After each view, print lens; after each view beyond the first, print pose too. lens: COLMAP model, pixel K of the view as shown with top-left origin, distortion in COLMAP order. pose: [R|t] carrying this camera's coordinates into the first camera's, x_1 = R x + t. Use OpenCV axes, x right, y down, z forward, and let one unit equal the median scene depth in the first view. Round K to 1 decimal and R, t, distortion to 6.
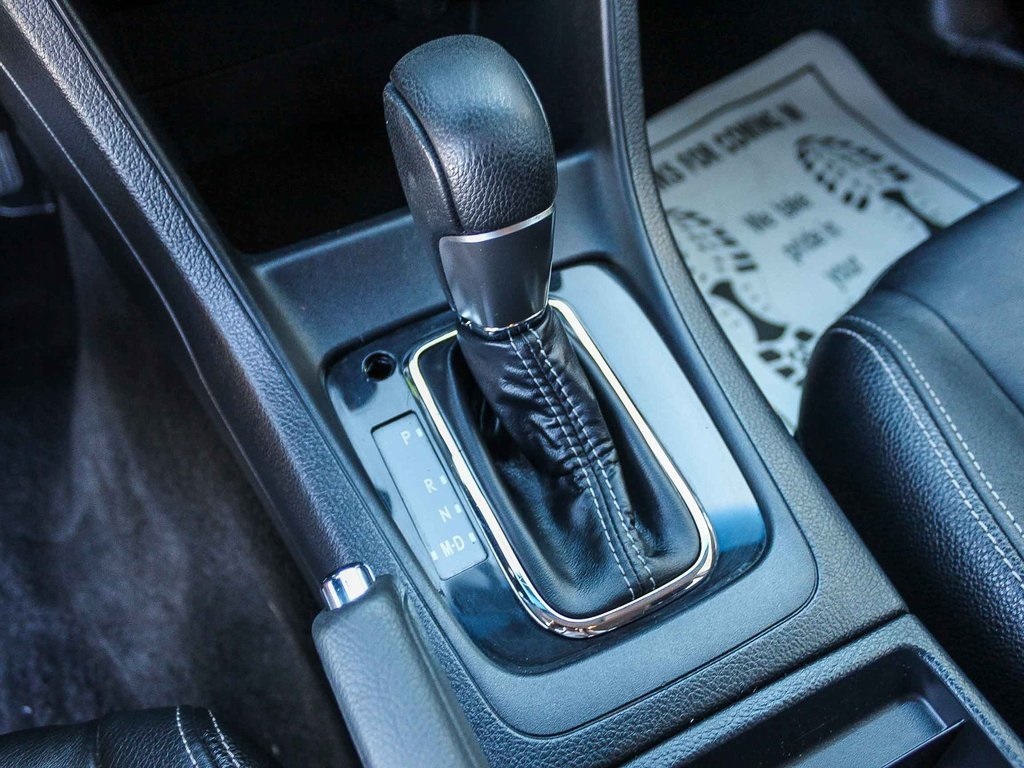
lens RADIAL K [[938.1, 0, 512.0], [0, 938.1, 384.0], [0, 0, 1]] dist [0.001970, -0.004053]
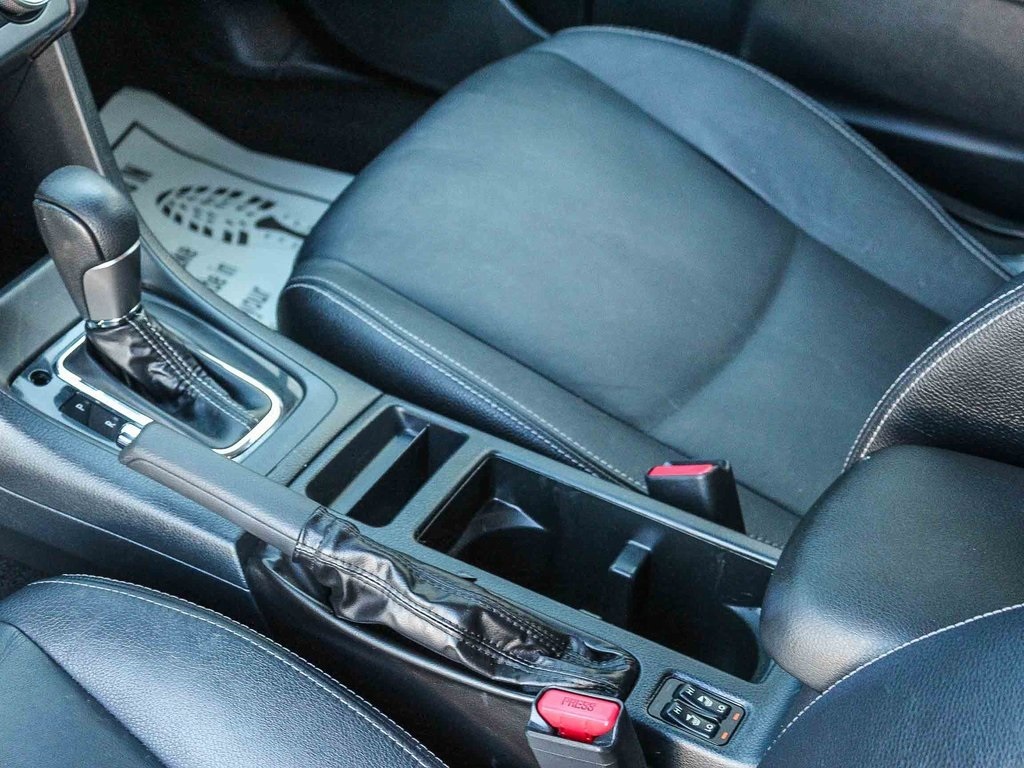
lens RADIAL K [[1962.7, 0, 512.0], [0, 1962.7, 384.0], [0, 0, 1]] dist [-0.028986, 0.034021]
pose [[0.822240, -0.296721, 0.485673, -0.946925], [0.381304, 0.920713, -0.083036, 0.489378], [-0.422527, 0.253464, 0.870188, -1.884235]]
